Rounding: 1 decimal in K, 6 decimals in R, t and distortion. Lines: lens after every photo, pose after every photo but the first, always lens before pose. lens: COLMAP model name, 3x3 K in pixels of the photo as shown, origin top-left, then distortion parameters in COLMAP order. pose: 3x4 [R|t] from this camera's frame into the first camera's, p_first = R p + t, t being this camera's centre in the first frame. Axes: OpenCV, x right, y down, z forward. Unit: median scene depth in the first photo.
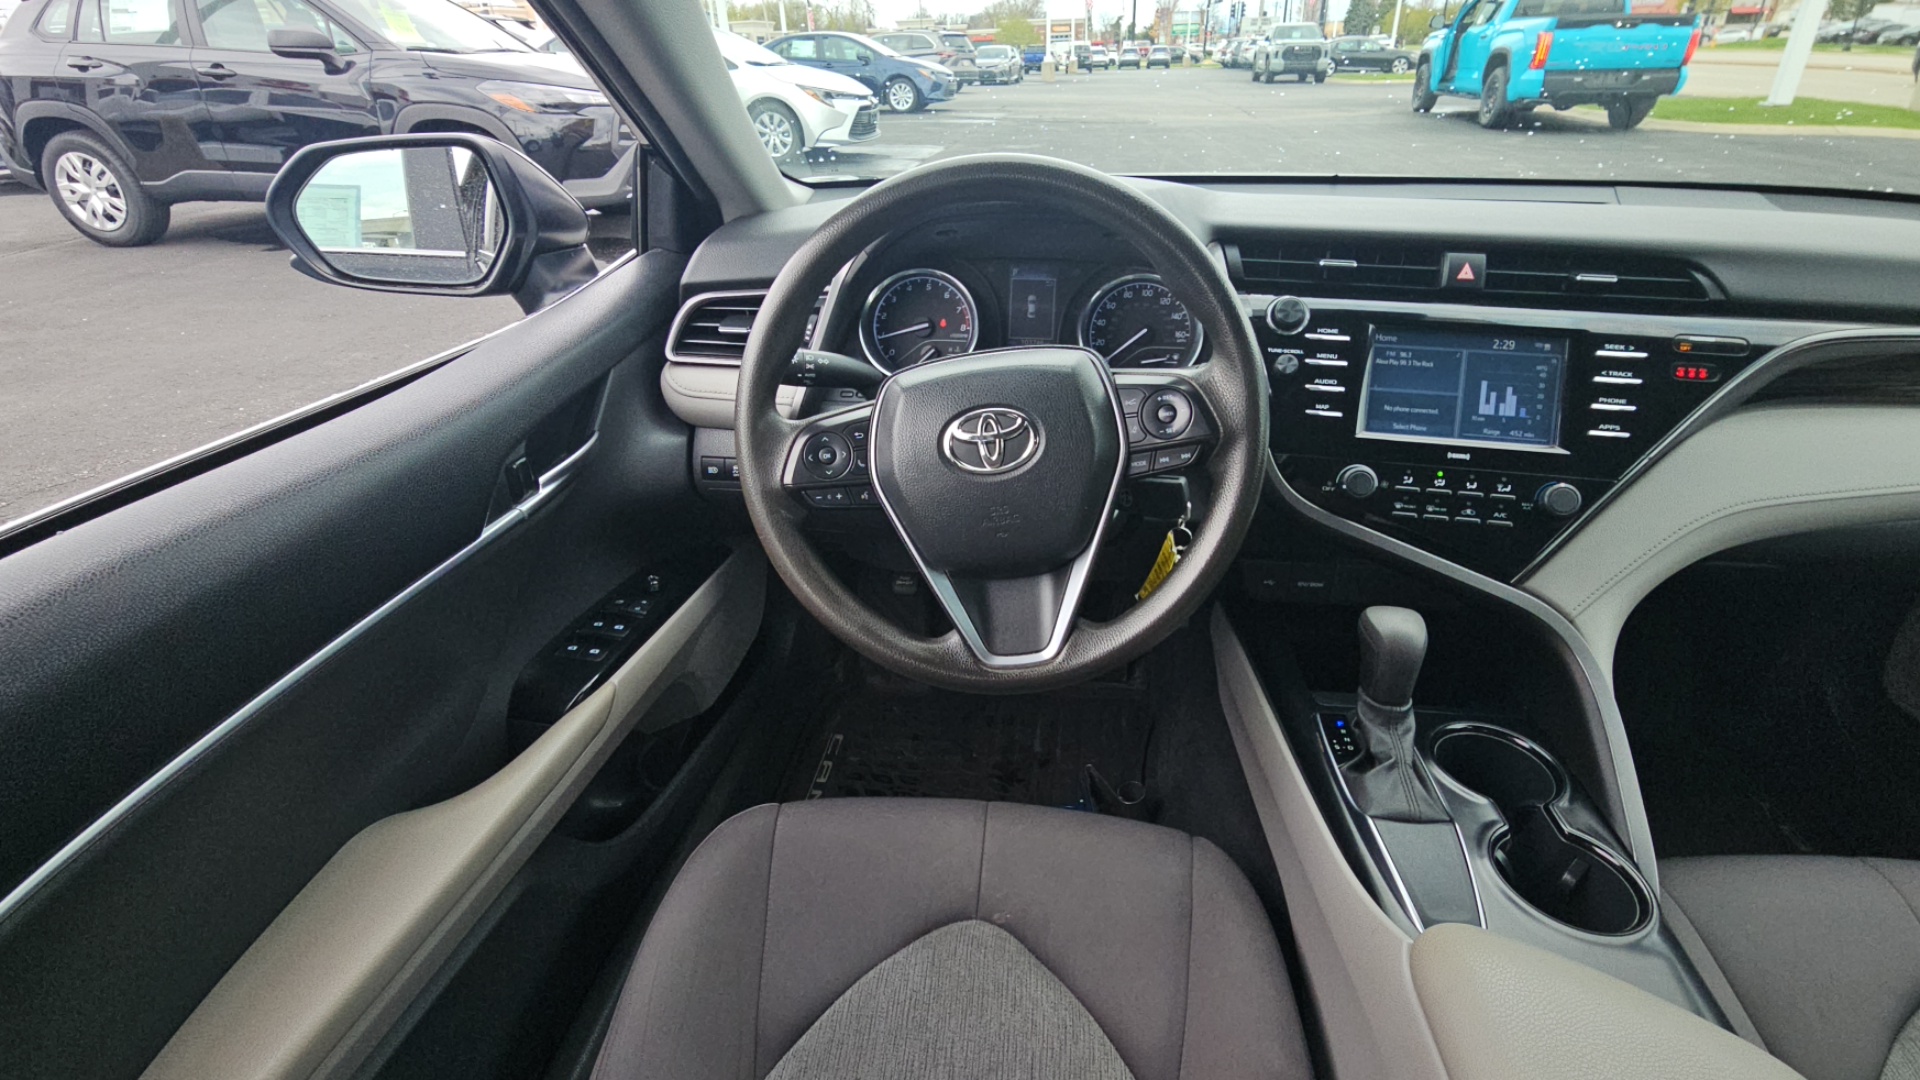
lens RADIAL K [[860.7, 0, 979.9], [0, 860.7, 542.5], [0, 0, 1]] dist [0.005751, -0.004536]
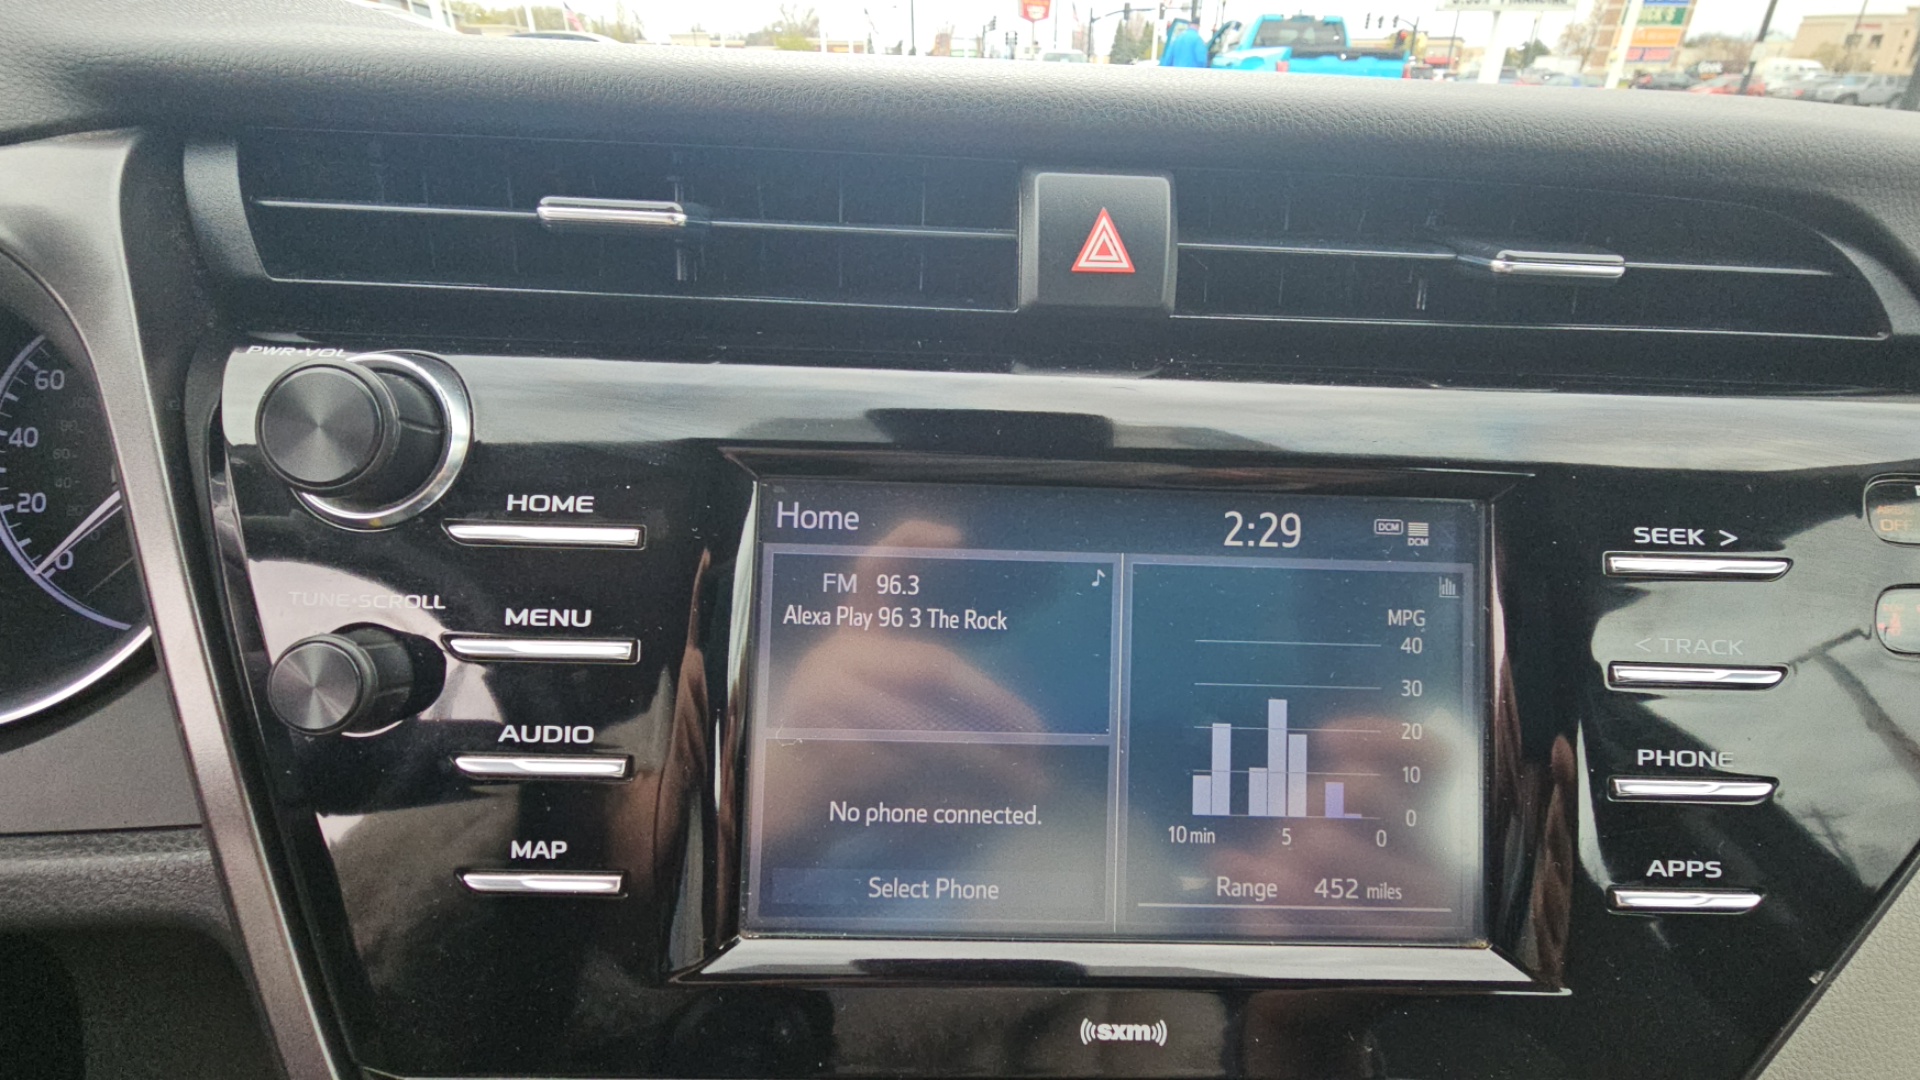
lens RADIAL K [[862.0, 0, 978.1], [0, 862.0, 545.3], [0, 0, 1]] dist [0.007328, -0.007132]
pose [[0.976309, -0.071283, 0.204302, 0.467289], [0.075025, 0.997125, -0.010621, -0.224632], [-0.202958, 0.025697, 0.978850, 0.758032]]
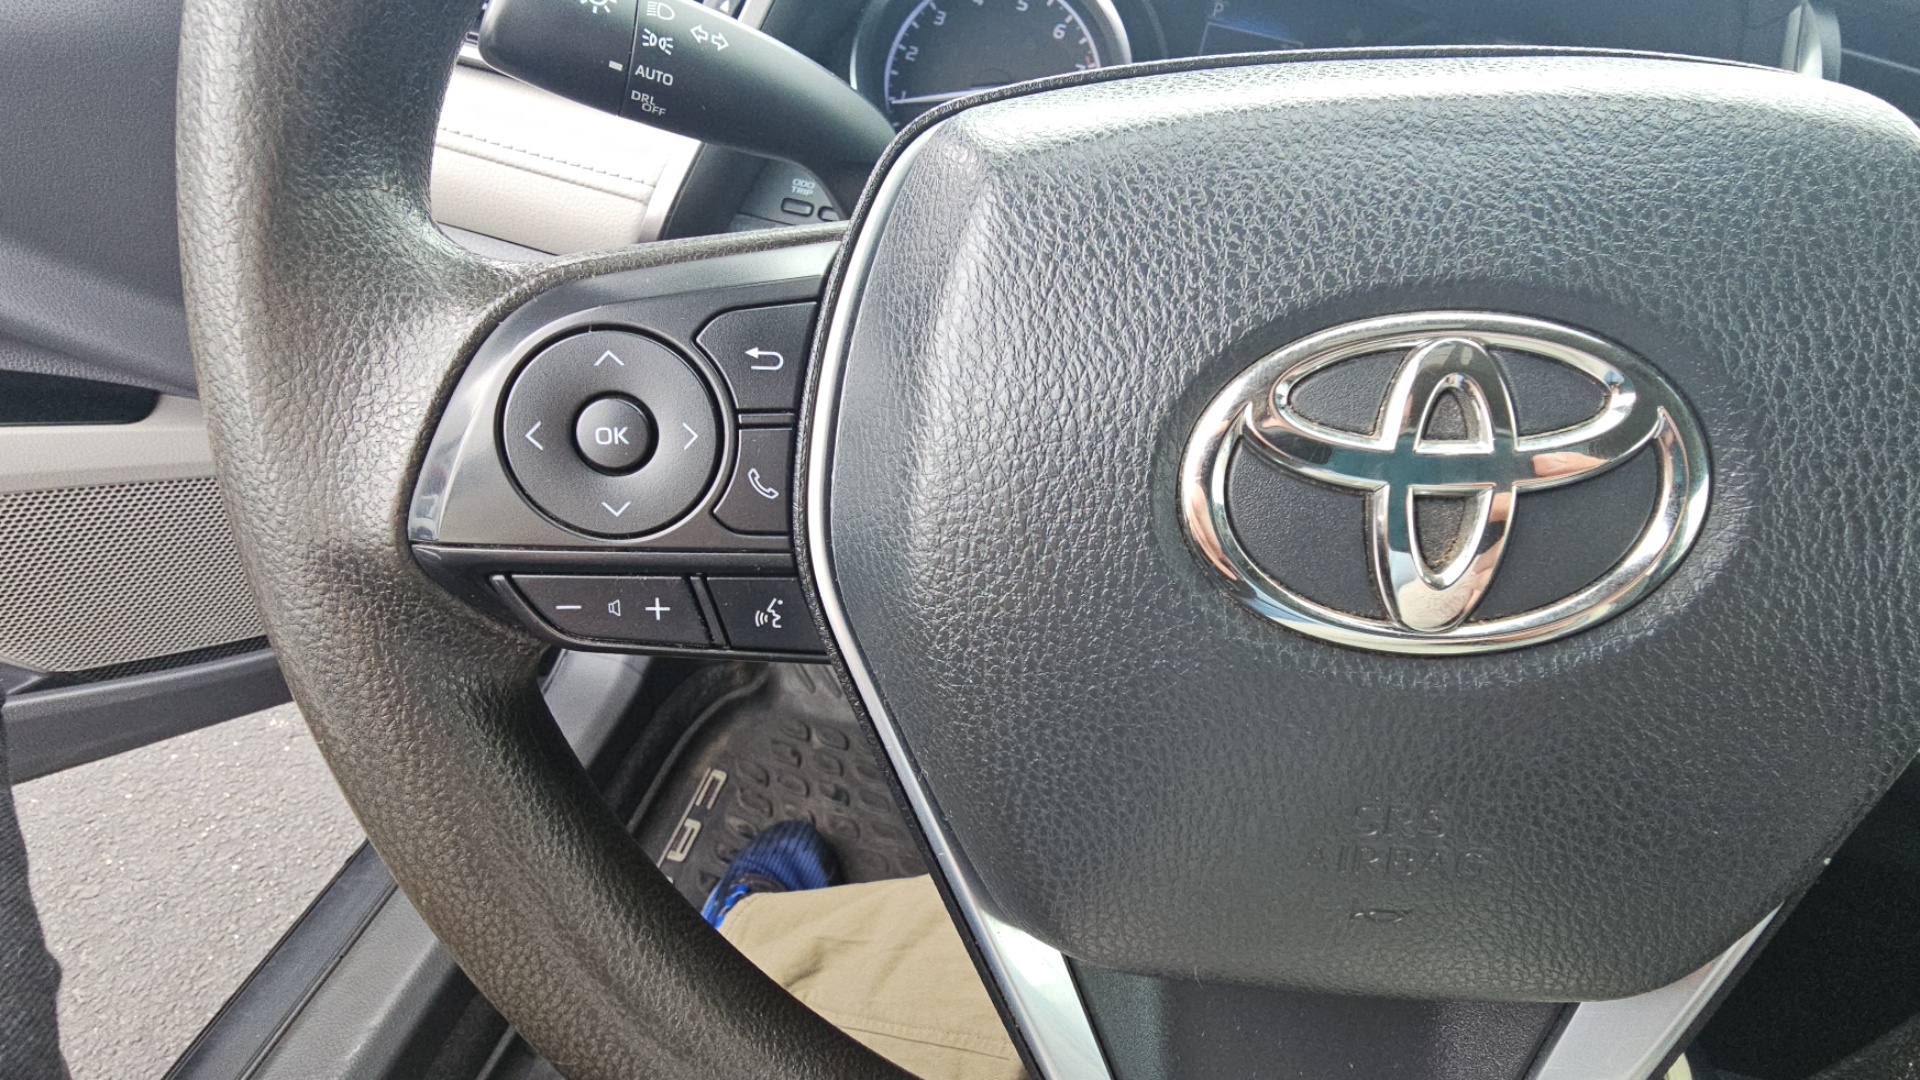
lens RADIAL K [[862.0, 0, 978.1], [0, 862.0, 545.3], [0, 0, 1]] dist [0.007328, -0.007132]
pose [[0.983656, 0.168107, 0.064499, -0.076052], [-0.174498, 0.978344, 0.111326, -0.083426], [-0.044388, -0.120762, 0.991689, 0.628218]]
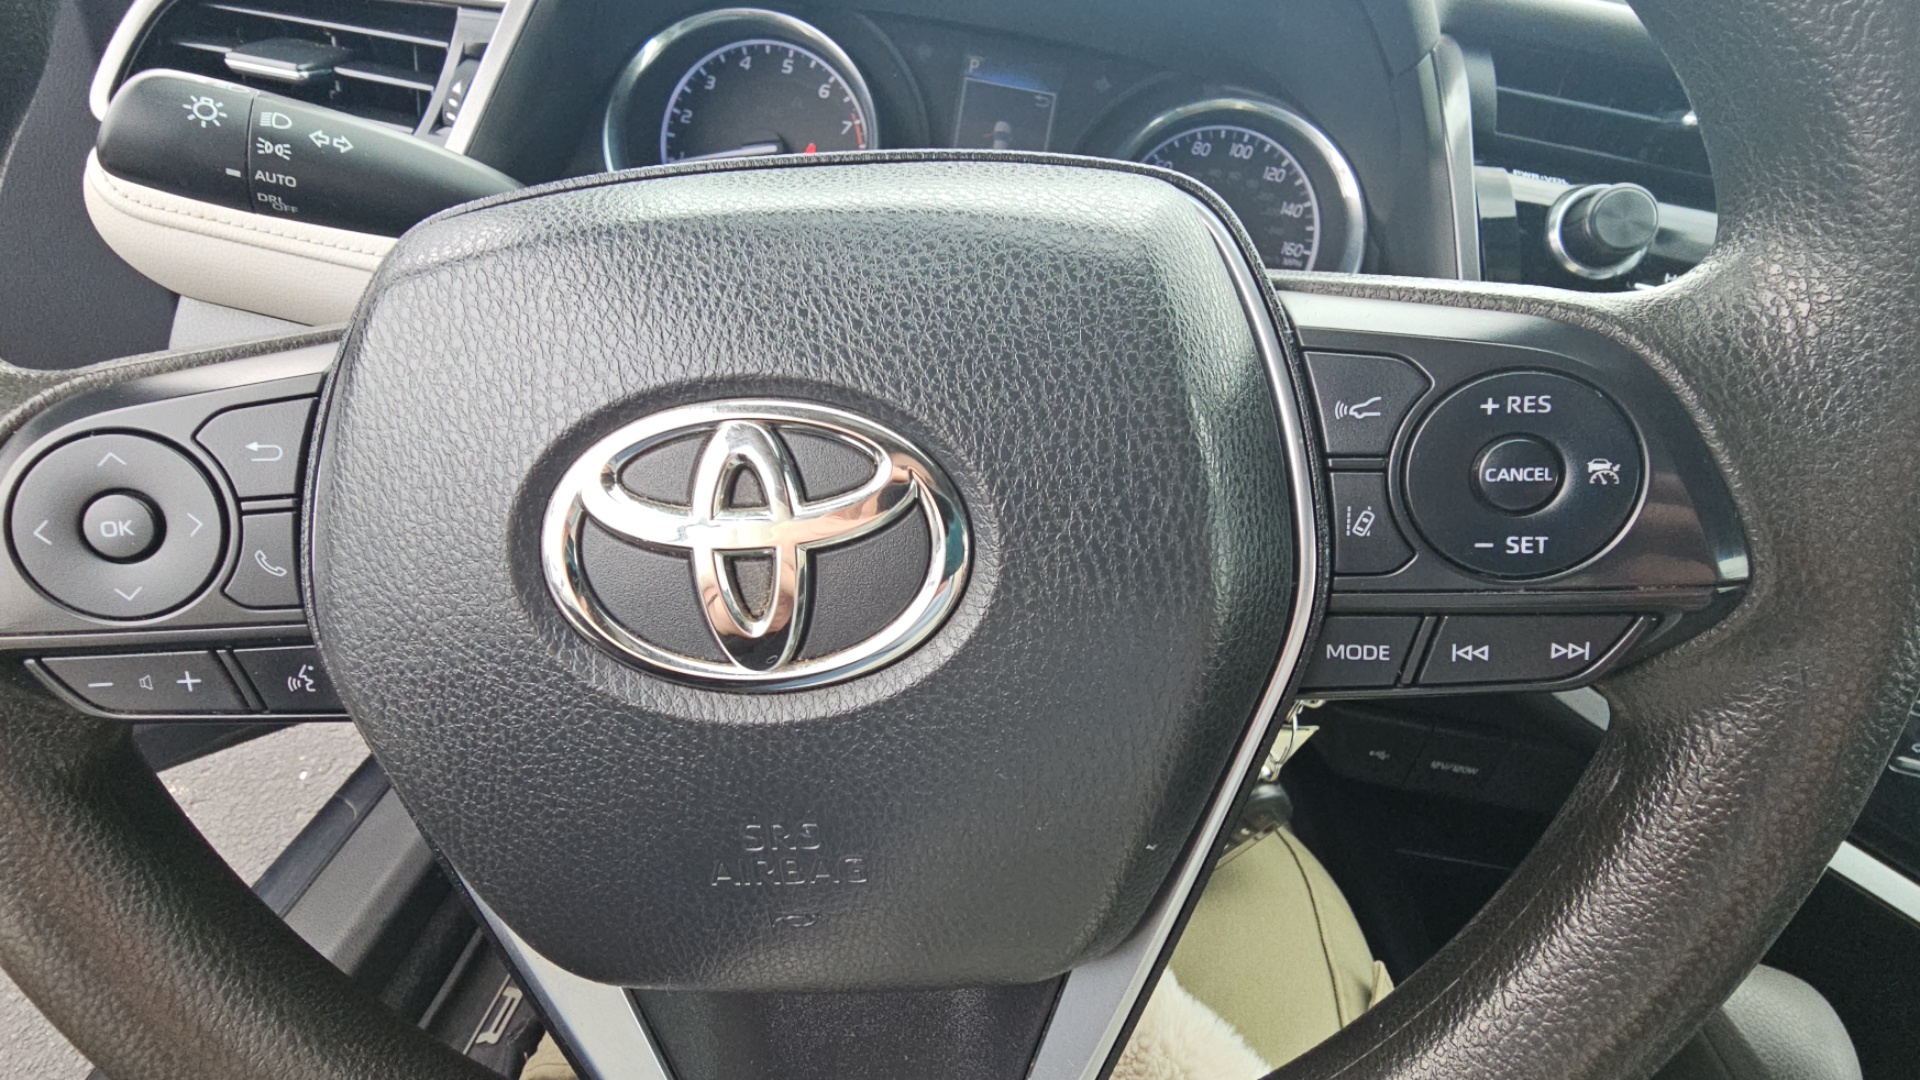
lens RADIAL K [[860.7, 0, 979.9], [0, 860.7, 542.5], [0, 0, 1]] dist [0.005751, -0.004536]
pose [[0.988533, 0.118258, 0.093905, 0.036389], [-0.126117, 0.988563, 0.082688, -0.111117], [-0.083053, -0.093583, 0.992141, 0.598468]]
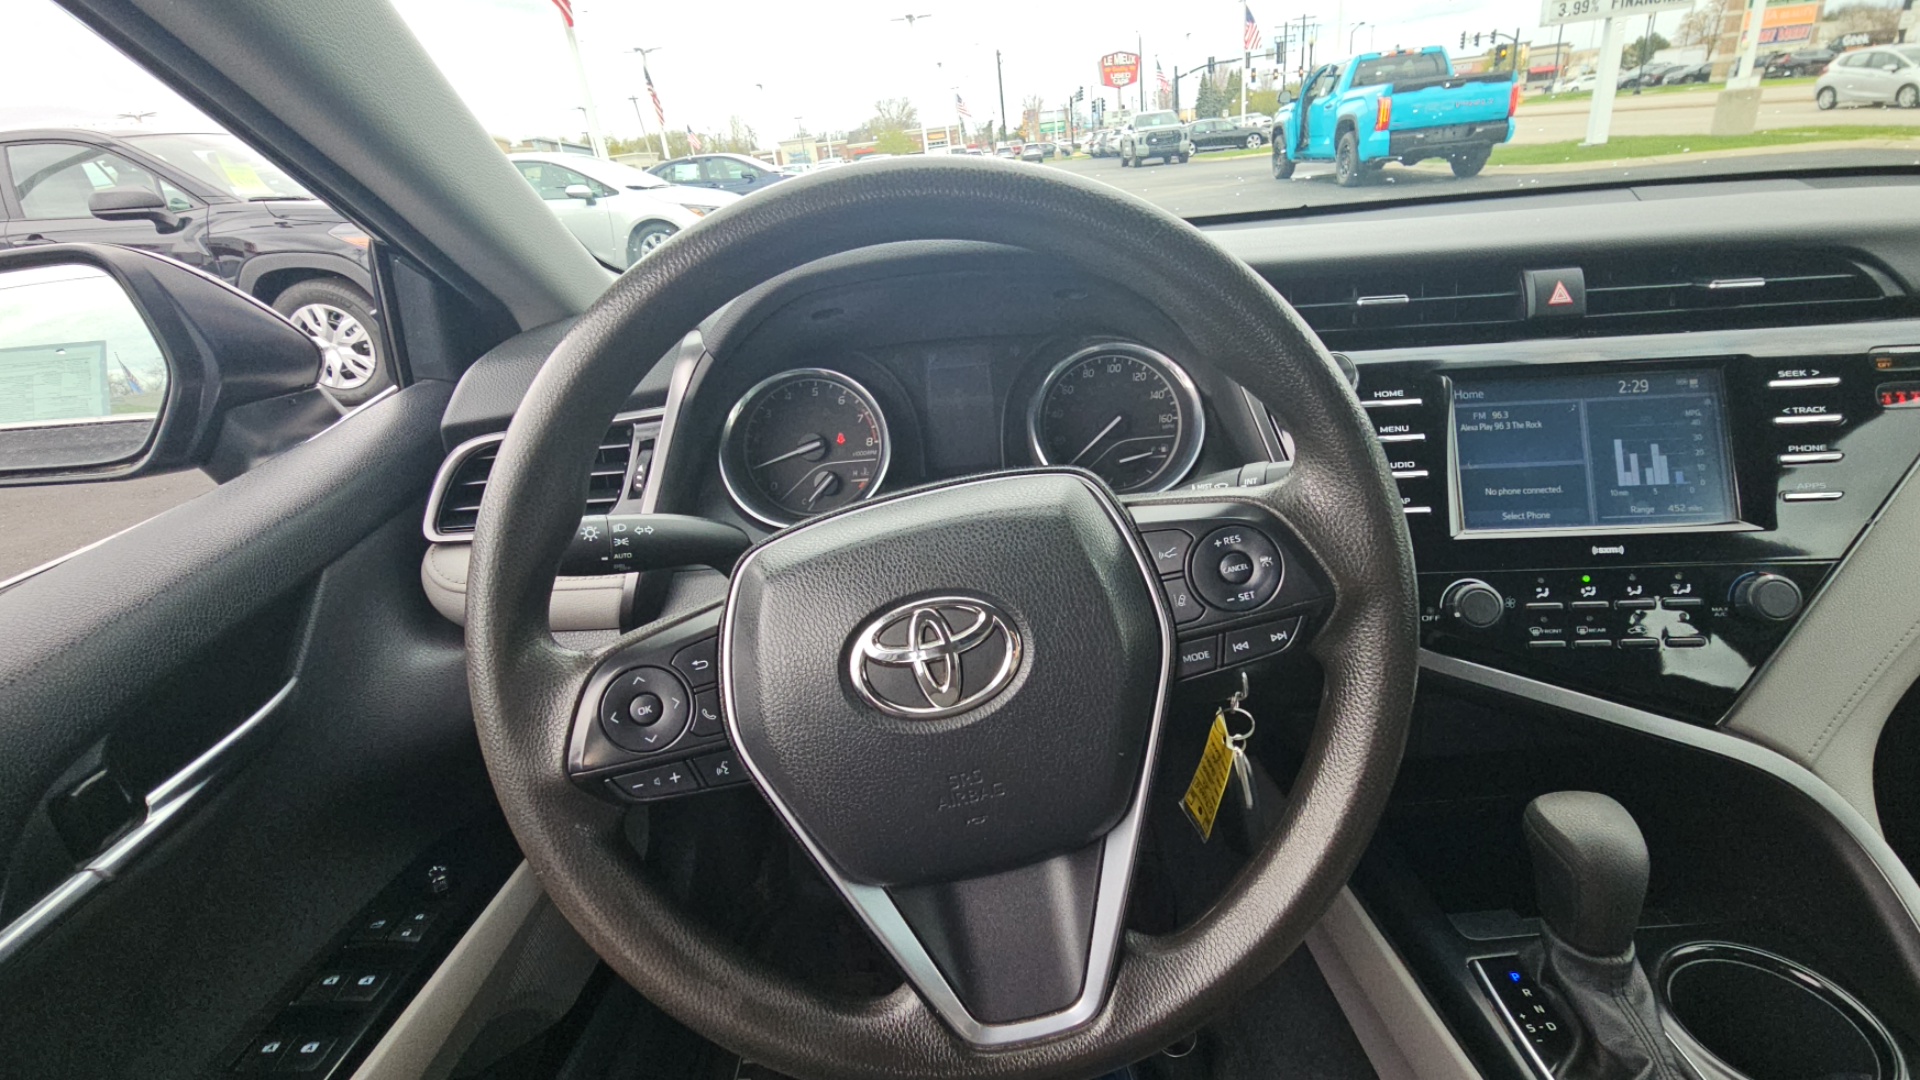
lens RADIAL K [[859.8, 0, 979.8], [0, 859.8, 541.5], [0, 0, 1]] dist [0.008161, -0.004785]
pose [[0.989313, -0.120493, 0.082100, 0.003426], [0.128032, 0.987328, -0.093758, -0.104239], [-0.069763, 0.103267, 0.992204, 0.341950]]
